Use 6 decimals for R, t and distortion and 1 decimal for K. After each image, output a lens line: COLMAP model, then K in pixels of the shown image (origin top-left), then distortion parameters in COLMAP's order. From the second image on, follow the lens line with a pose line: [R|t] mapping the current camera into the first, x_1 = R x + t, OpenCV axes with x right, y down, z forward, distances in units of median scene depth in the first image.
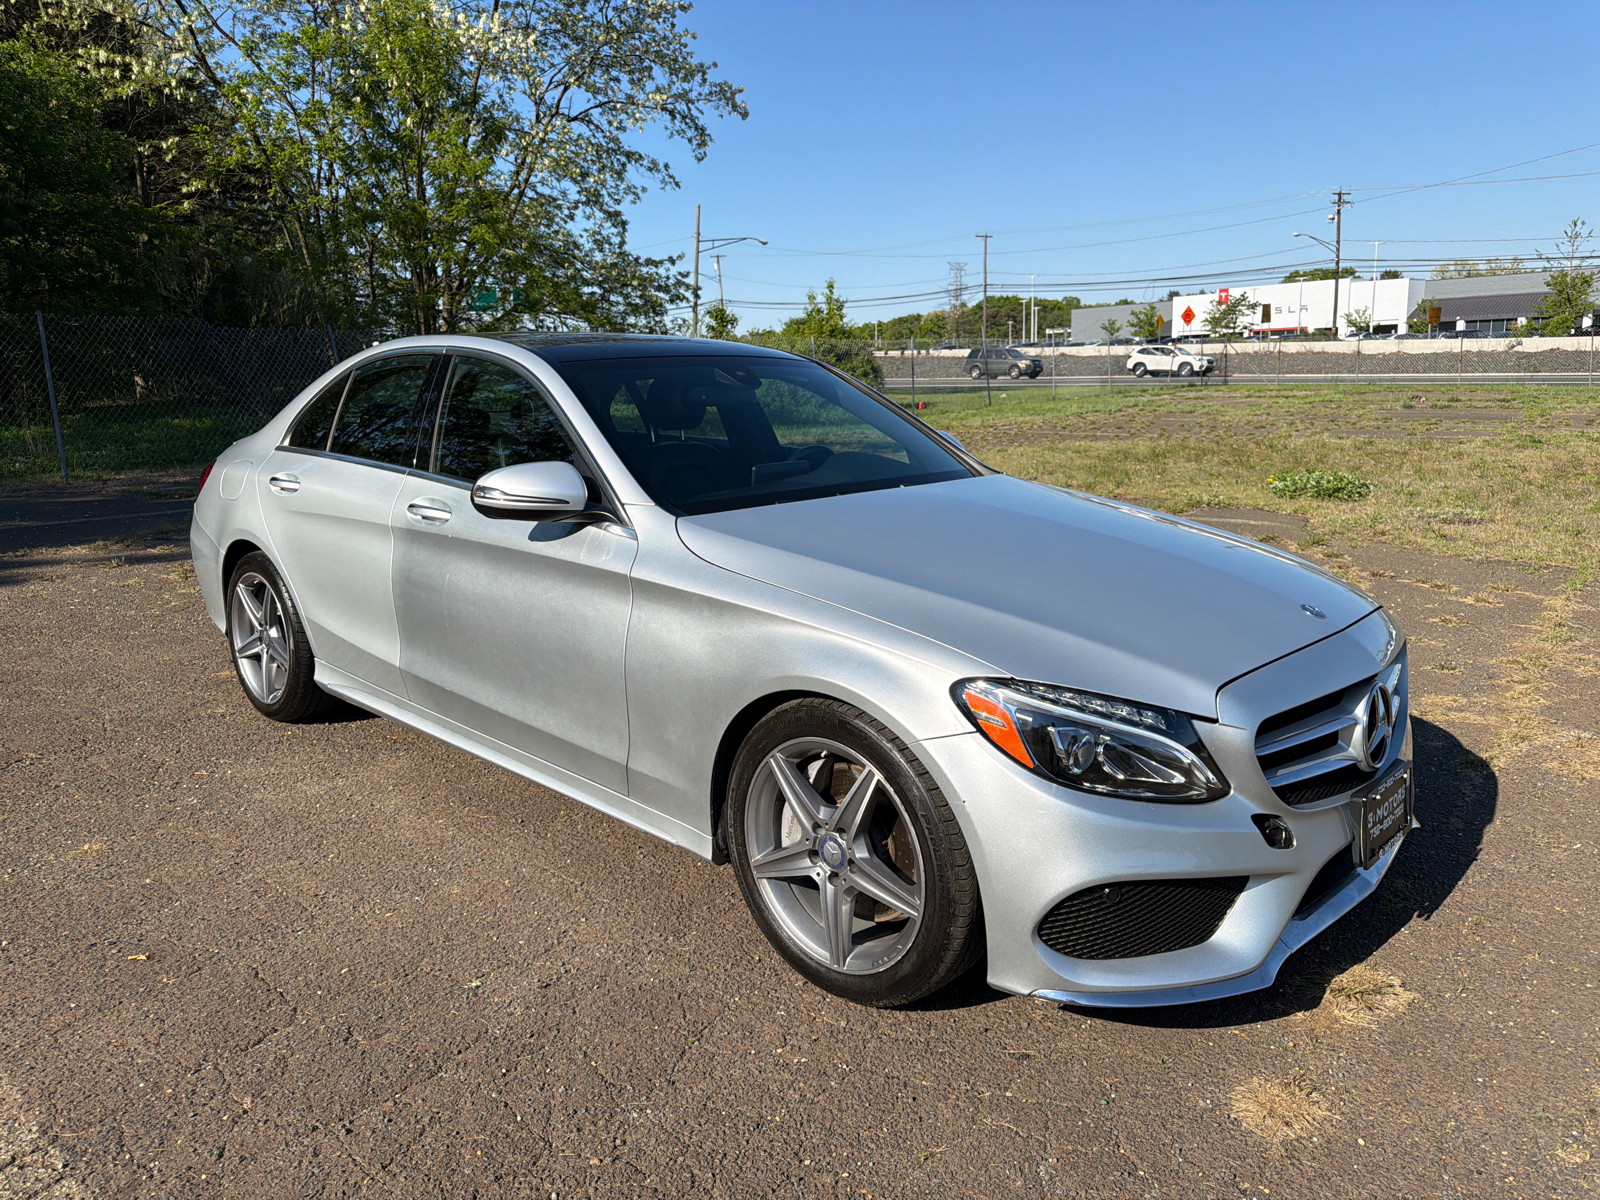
lens RADIAL K [[1403.0, 0, 800.0], [0, 1403.0, 600.0], [0, 0, 1]] dist [0.053030, -0.074842]
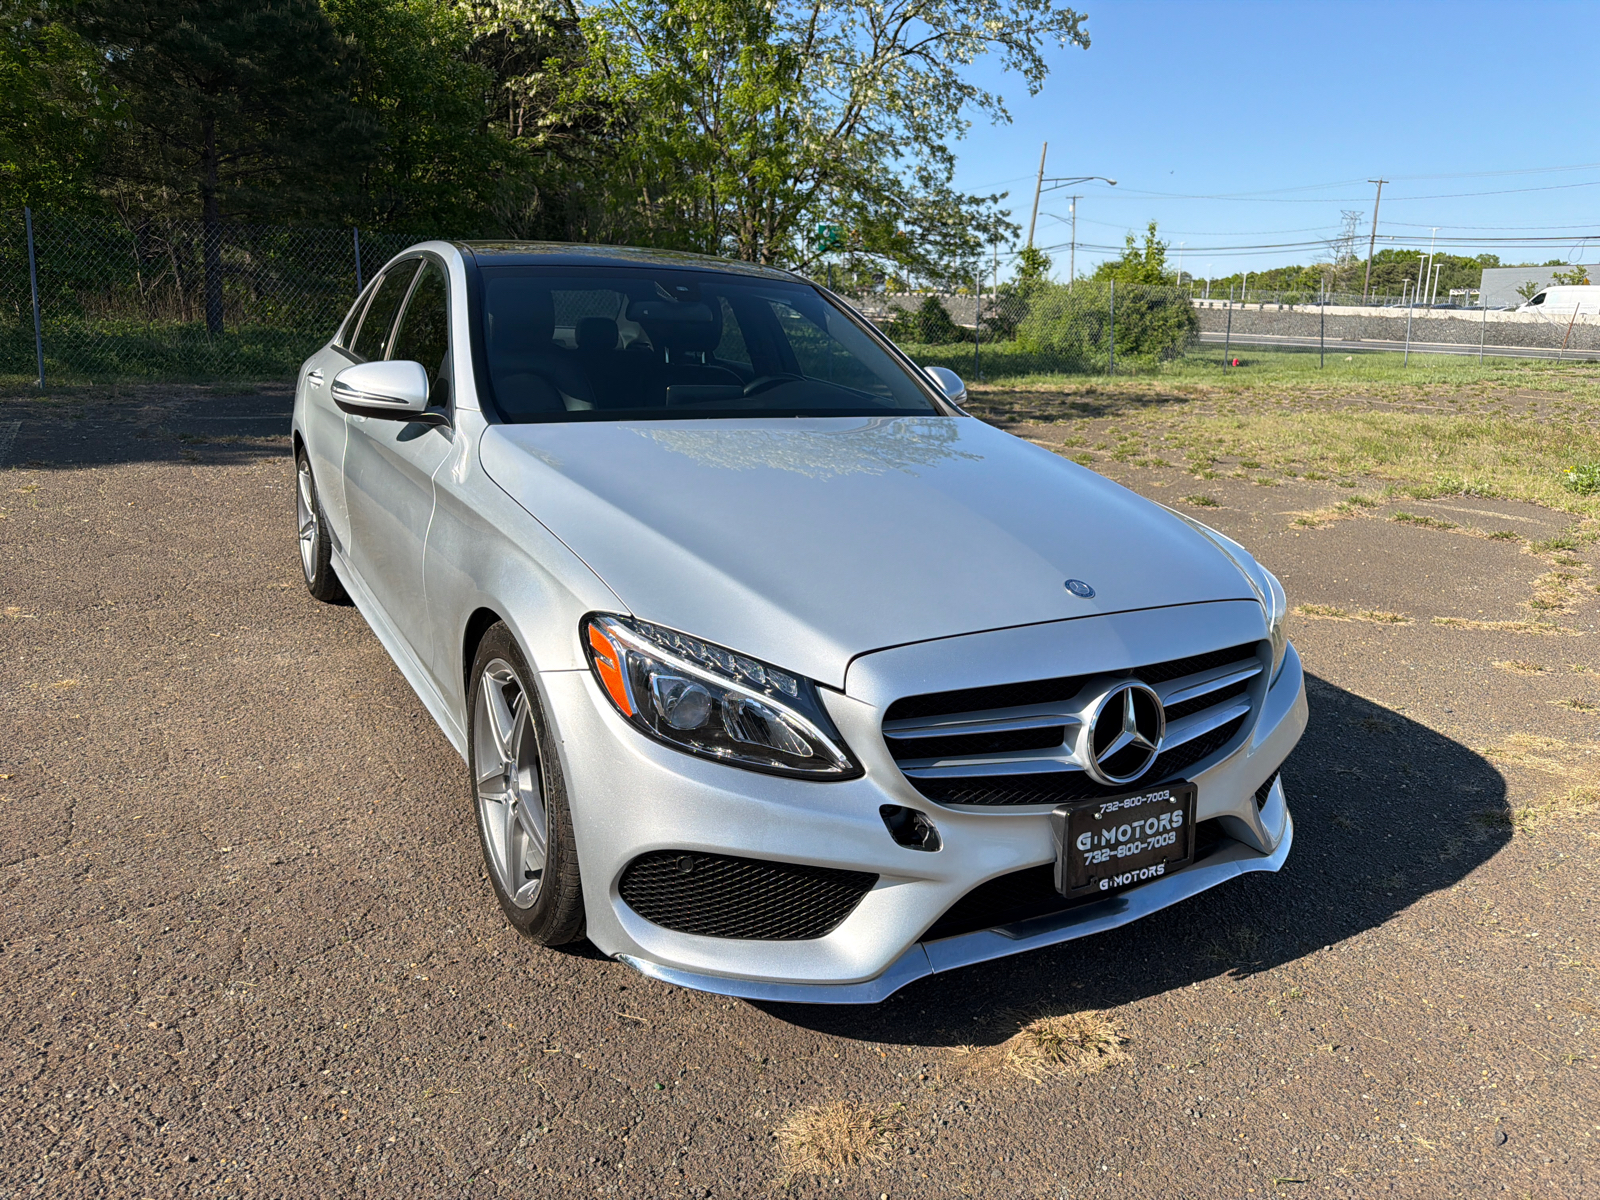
lens RADIAL K [[1394.8, 0, 800.0], [0, 1394.8, 600.0], [0, 0, 1]] dist [0.091897, -0.244566]
pose [[0.936413, 0.115679, -0.331283, 0.137603], [-0.104421, 0.993191, 0.051650, -0.003268], [0.335002, -0.013773, 0.942117, 0.043398]]
